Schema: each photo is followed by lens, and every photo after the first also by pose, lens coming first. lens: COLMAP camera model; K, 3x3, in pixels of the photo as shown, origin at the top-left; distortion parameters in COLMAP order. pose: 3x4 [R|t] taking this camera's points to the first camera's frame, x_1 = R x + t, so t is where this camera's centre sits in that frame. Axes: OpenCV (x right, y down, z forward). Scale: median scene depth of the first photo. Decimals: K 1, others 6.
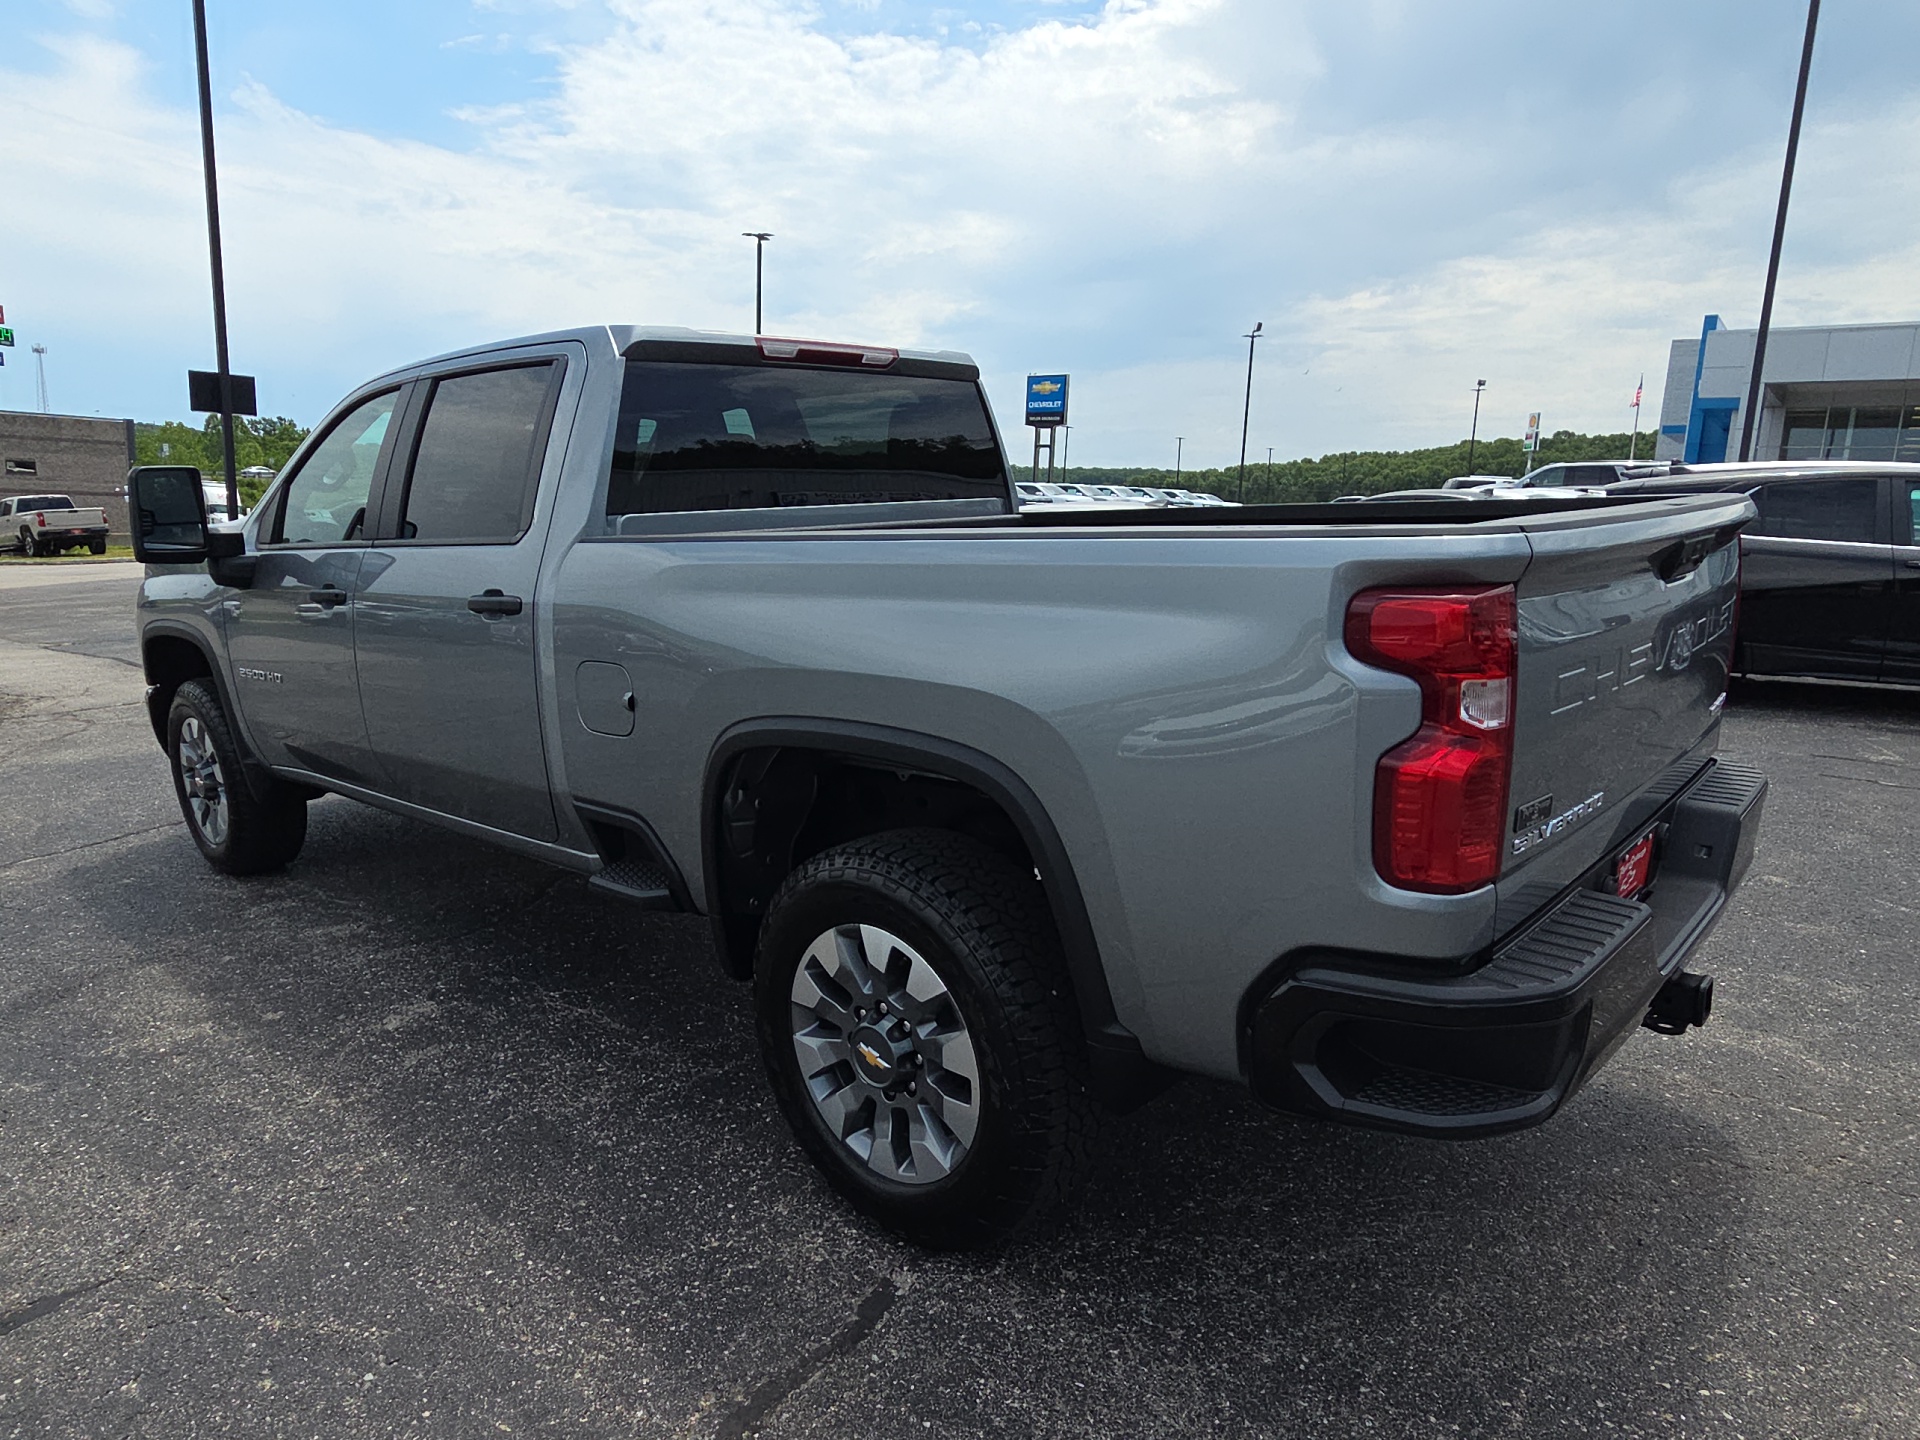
lens RADIAL K [[1208.7, 0, 948.8], [0, 1208.7, 722.6], [0, 0, 1]] dist [0.005495, -0.000429]
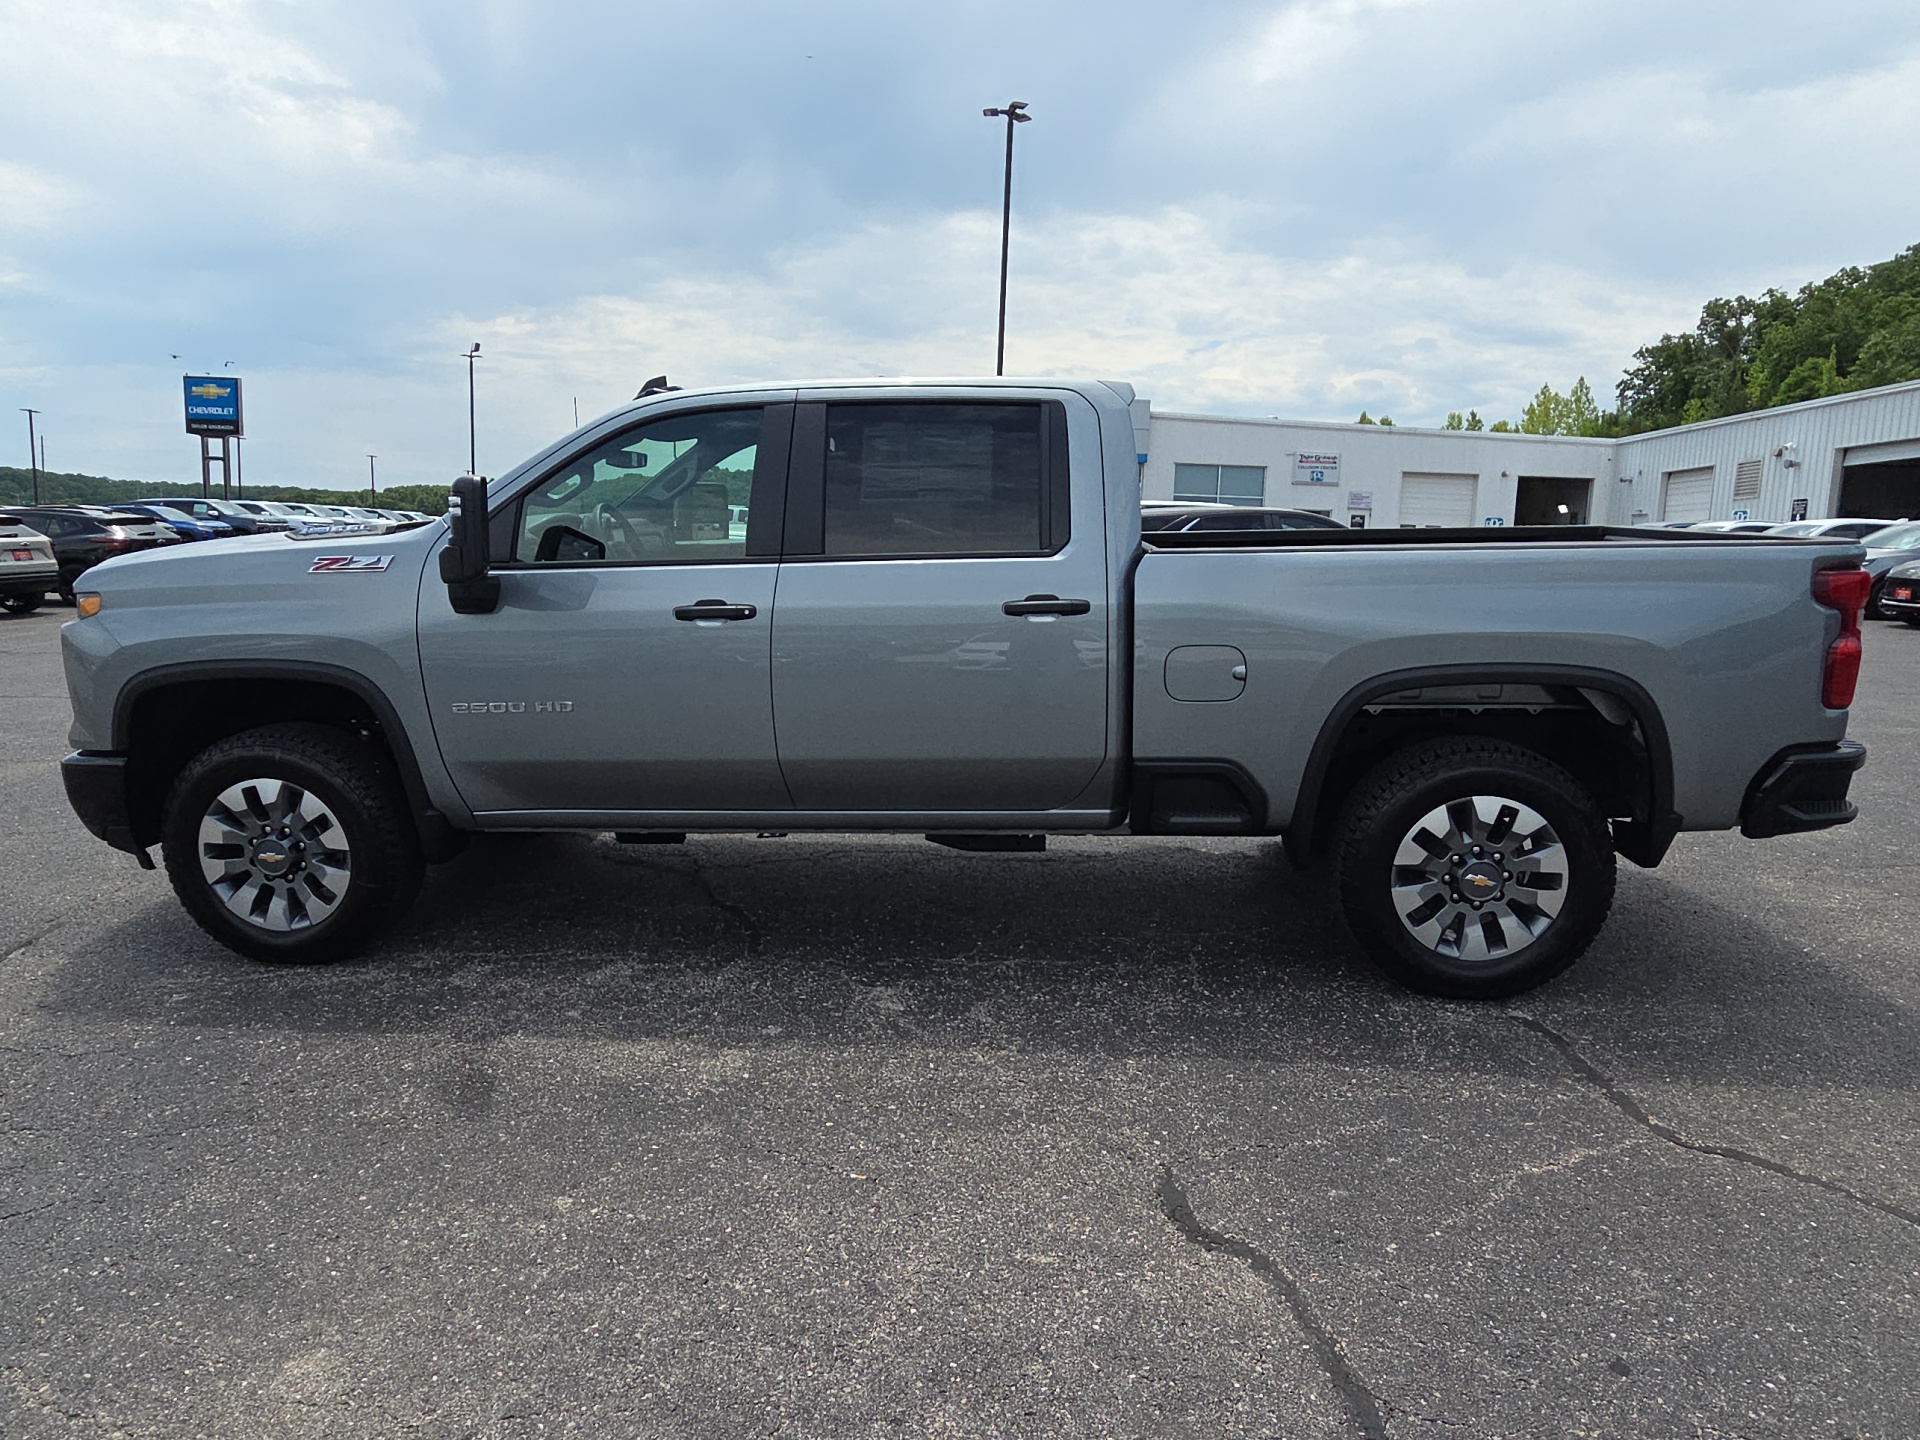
lens RADIAL K [[1208.7, 0, 948.8], [0, 1208.7, 722.6], [0, 0, 1]] dist [0.005495, -0.000429]
pose [[0.797427, -0.086354, 0.597204, -1.150549], [0.098444, 0.995065, 0.012434, -0.009728], [-0.595331, 0.048876, 0.801993, 0.115043]]
